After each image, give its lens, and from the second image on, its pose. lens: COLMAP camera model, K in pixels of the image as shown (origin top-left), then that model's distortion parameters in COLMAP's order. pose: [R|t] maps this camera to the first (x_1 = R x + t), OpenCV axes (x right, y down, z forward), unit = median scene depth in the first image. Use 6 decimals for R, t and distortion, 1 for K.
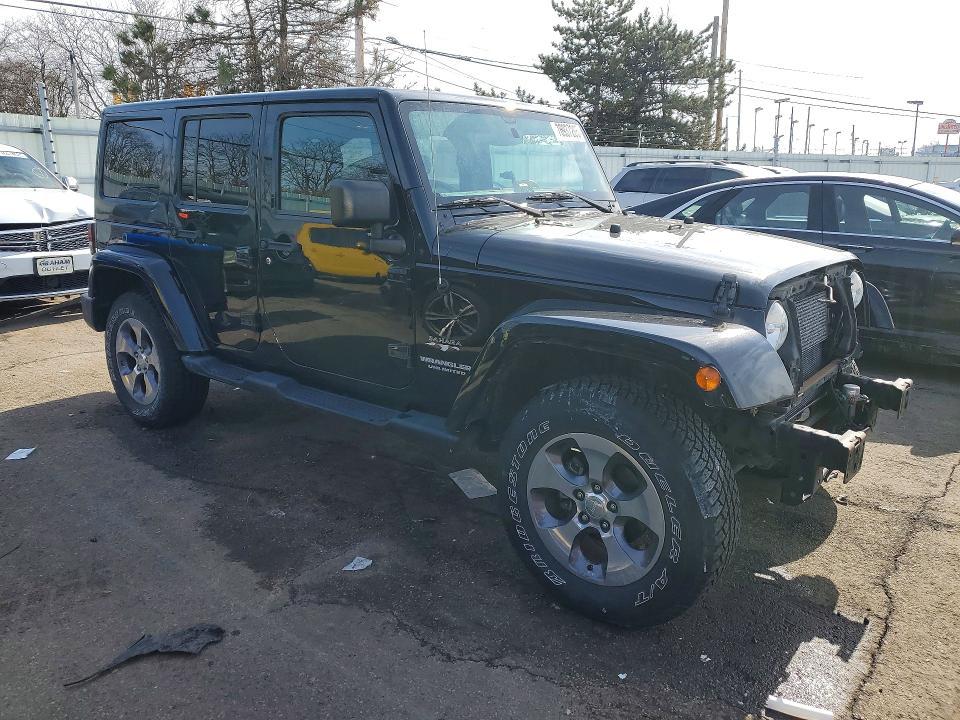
lens RADIAL K [[770.2, 0, 480.0], [0, 770.2, 360.0], [0, 0, 1]] dist [-0.001255, -0.000062]
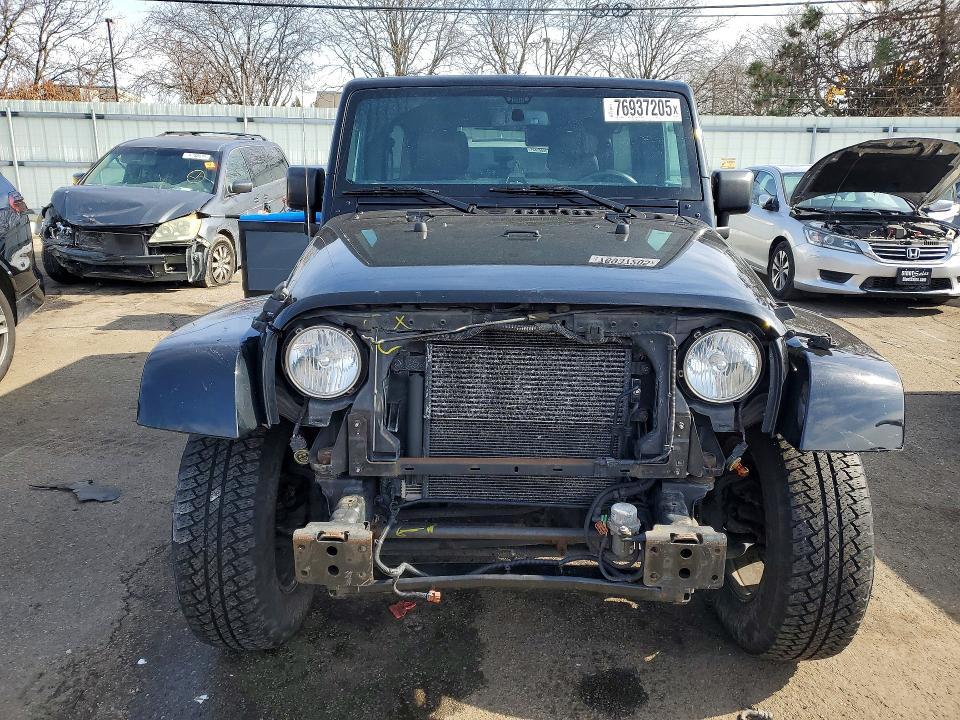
lens RADIAL K [[805.0, 0, 480.0], [0, 805.0, 360.0], [0, 0, 1]] dist [0.024617, 0.002420]
pose [[0.599624, 0.197582, -0.775508, 0.183176], [-0.206151, 0.974476, 0.088878, -0.022393], [0.773274, 0.106578, 0.625050, 0.101854]]
